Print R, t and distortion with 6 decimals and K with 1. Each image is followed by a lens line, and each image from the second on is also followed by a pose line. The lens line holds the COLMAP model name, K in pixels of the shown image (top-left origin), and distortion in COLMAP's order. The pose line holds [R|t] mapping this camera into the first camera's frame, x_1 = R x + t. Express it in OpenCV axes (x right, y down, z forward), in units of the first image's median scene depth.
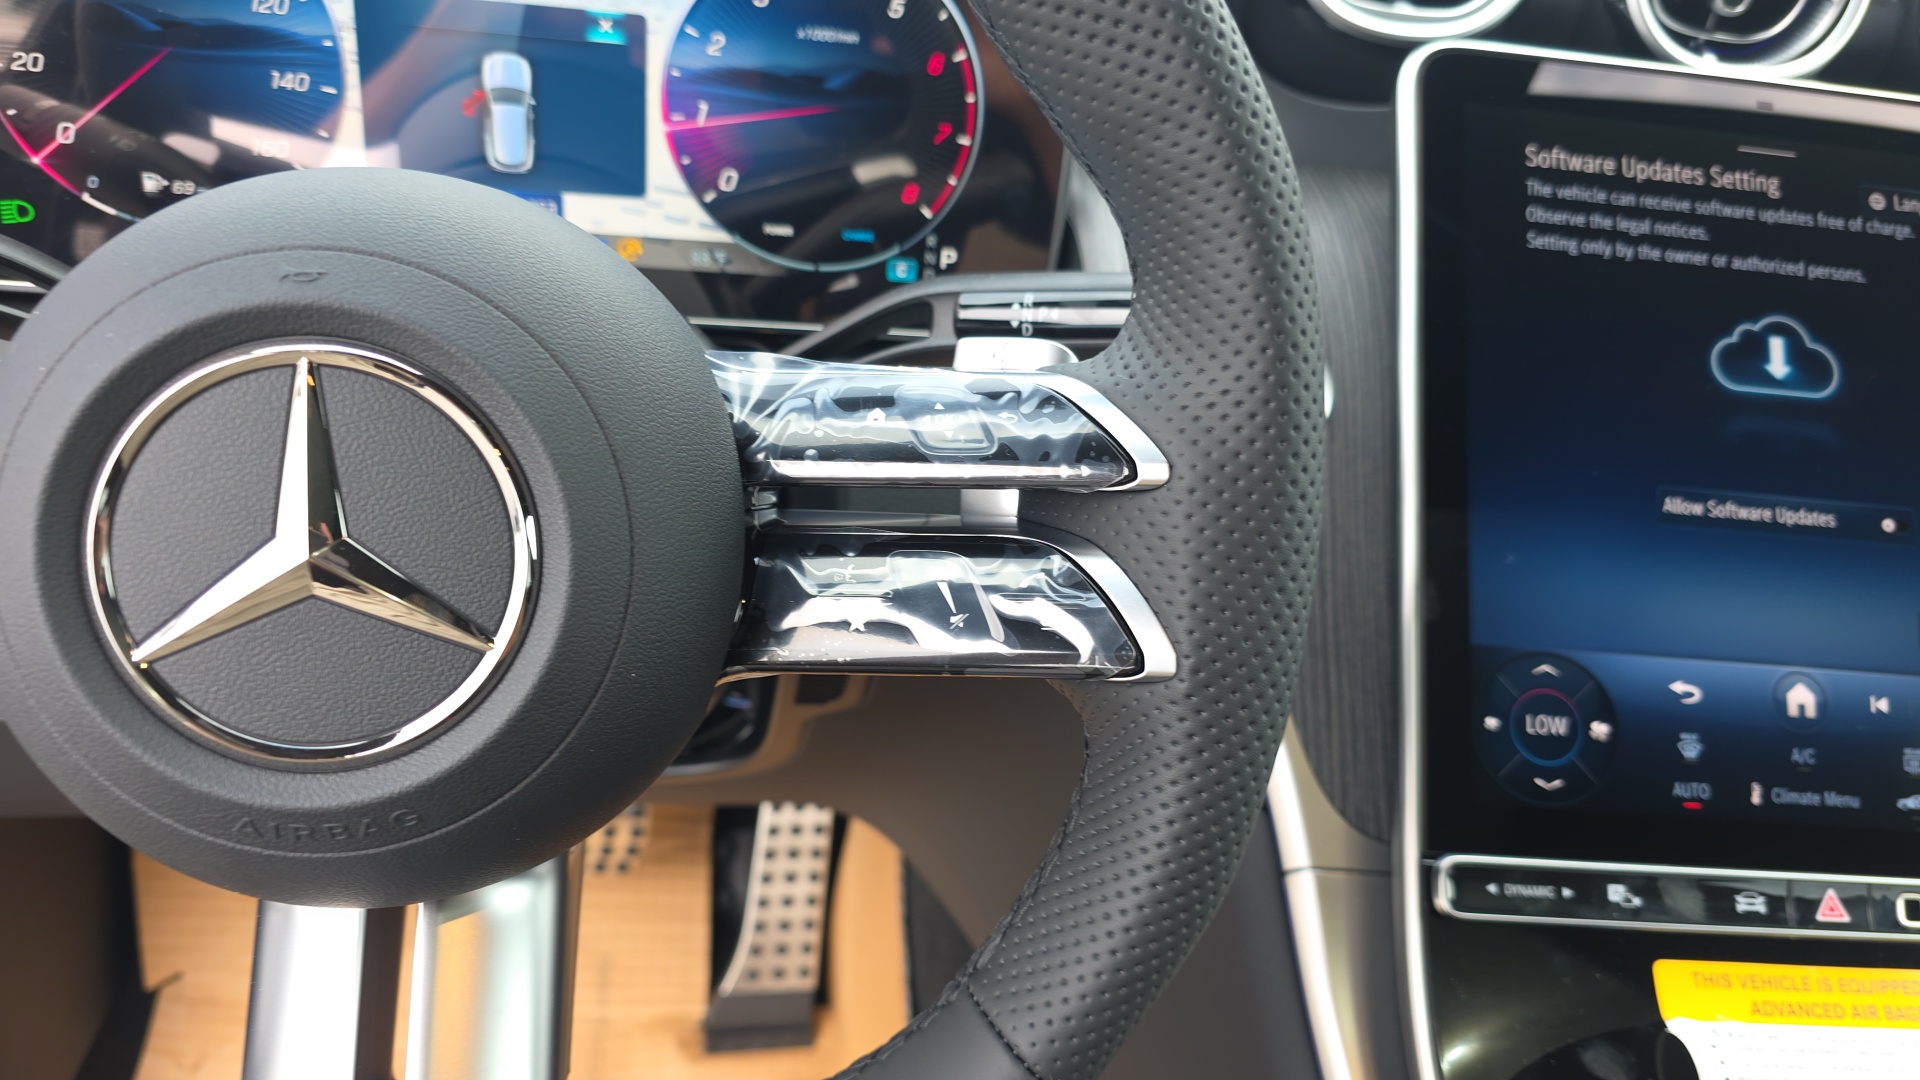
lens RADIAL K [[1320.1, 0, 960.0], [0, 1320.1, 540.0], [0, 0, 1]] dist [0.038261, -0.076172]
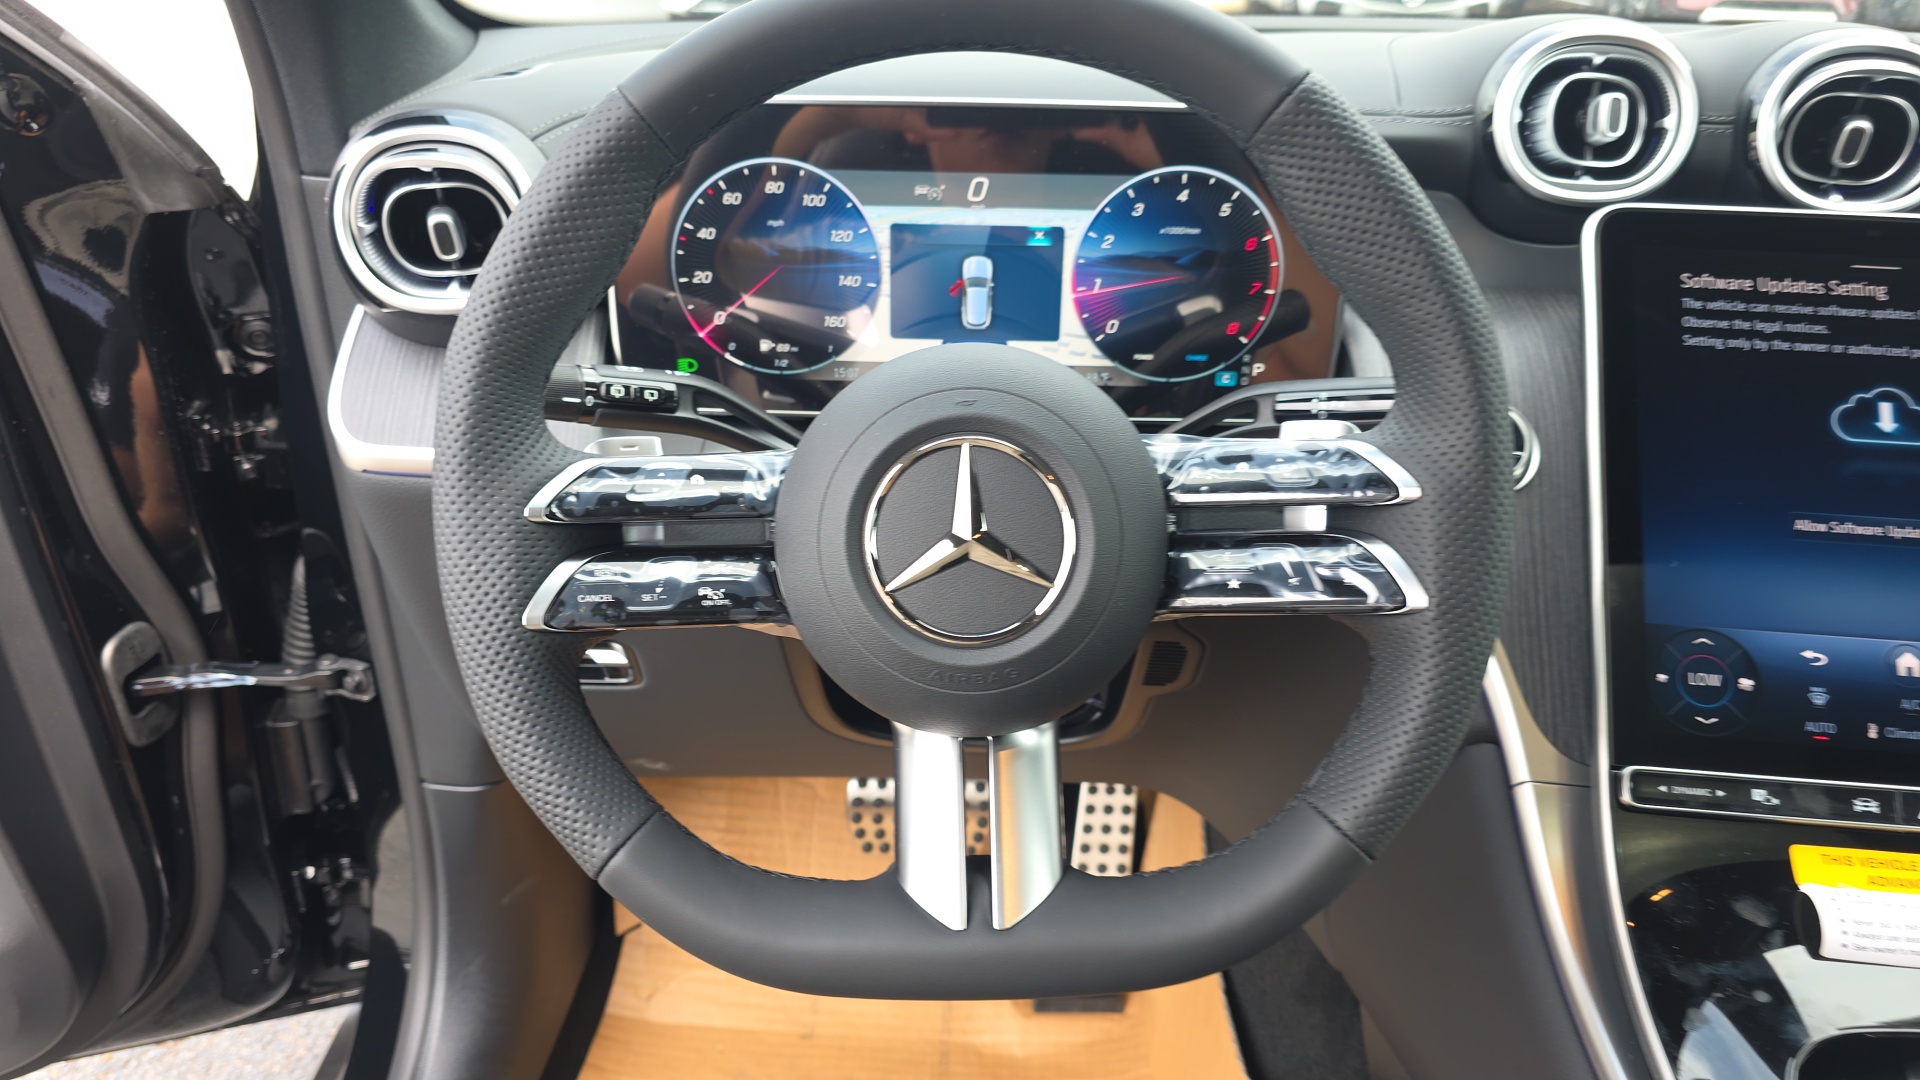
lens RADIAL K [[1311.4, 0, 946.4], [0, 1311.4, 551.5], [0, 0, 1]] dist [0.037297, -0.052850]
pose [[0.982086, -0.014690, -0.187858, -0.086669], [0.003147, 0.998096, -0.061597, 0.087183], [0.188405, 0.059902, 0.980263, -0.543546]]
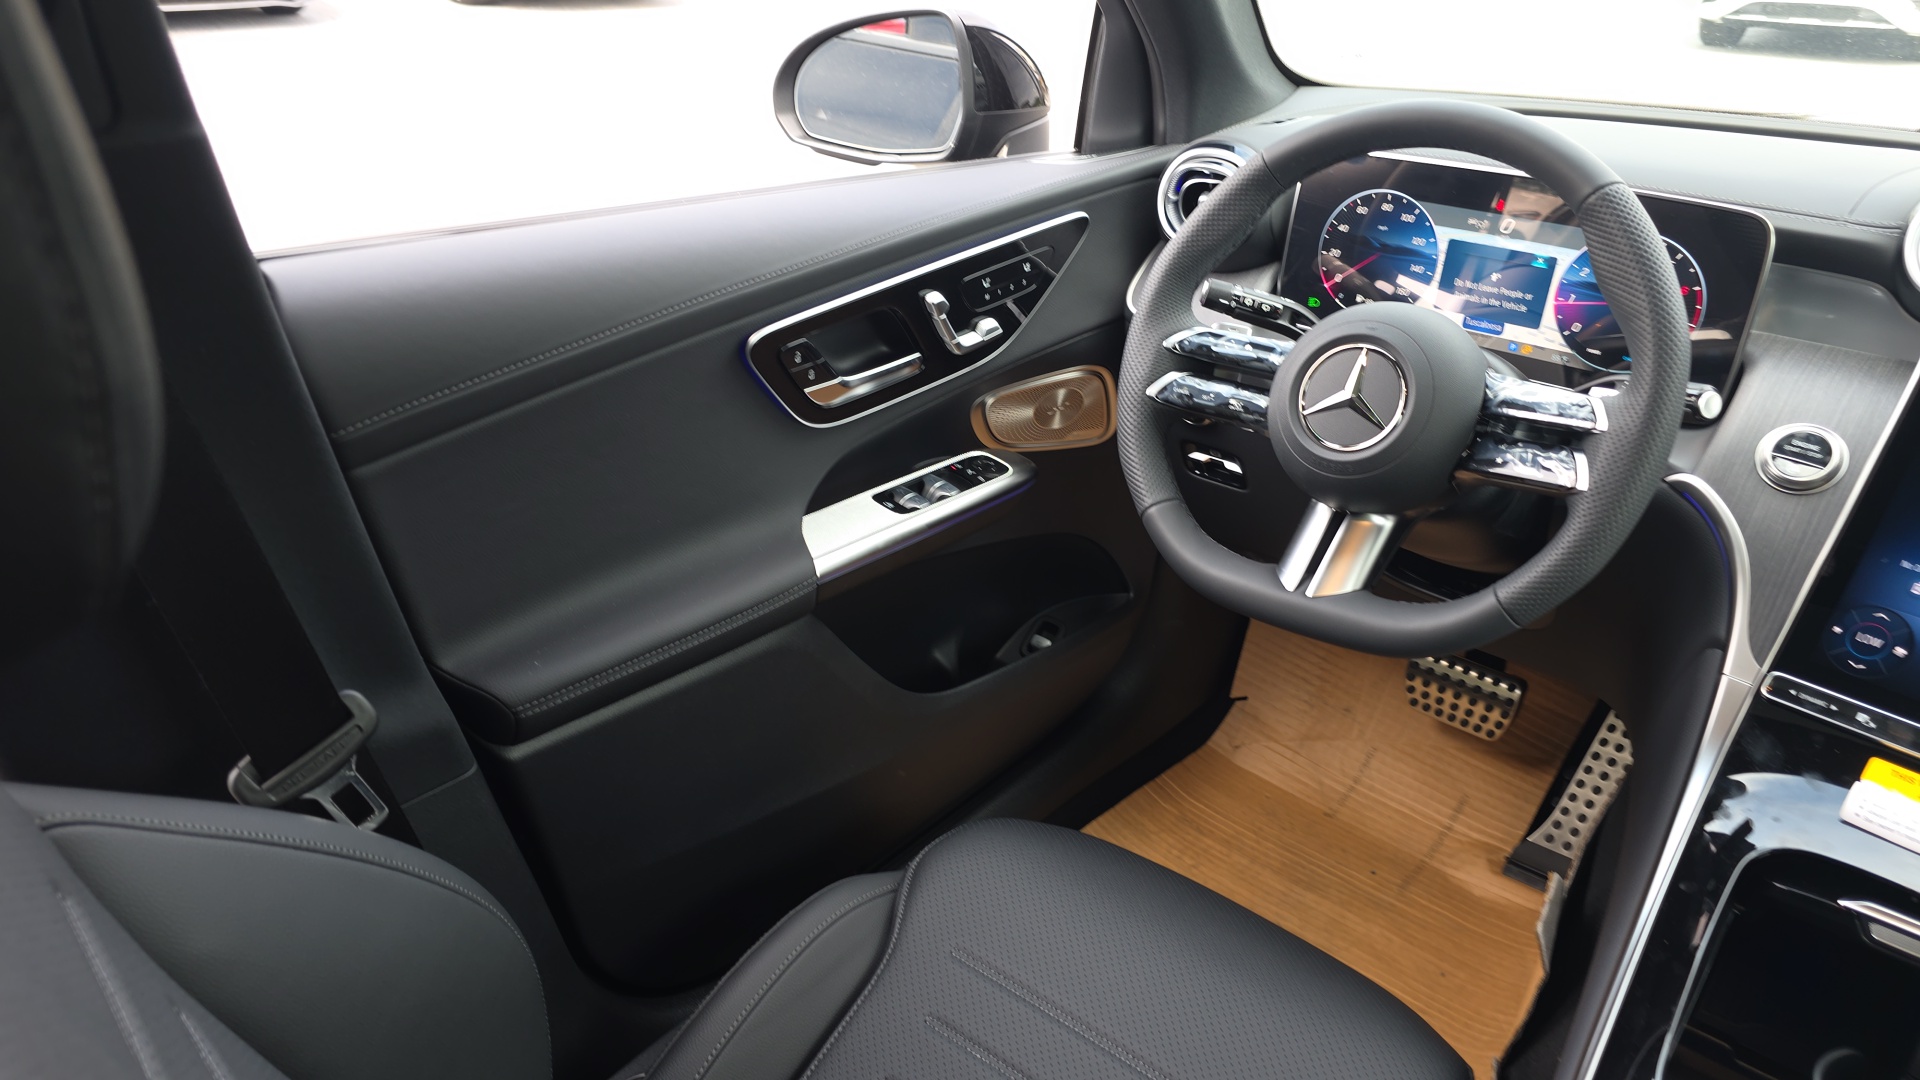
lens RADIAL K [[1311.4, 0, 946.4], [0, 1311.4, 551.5], [0, 0, 1]] dist [0.037297, -0.052850]
pose [[0.637489, 0.259581, -0.725415, 0.965040], [-0.320020, 0.945684, 0.057170, 0.346057], [0.700853, 0.195702, 0.685934, -1.381446]]
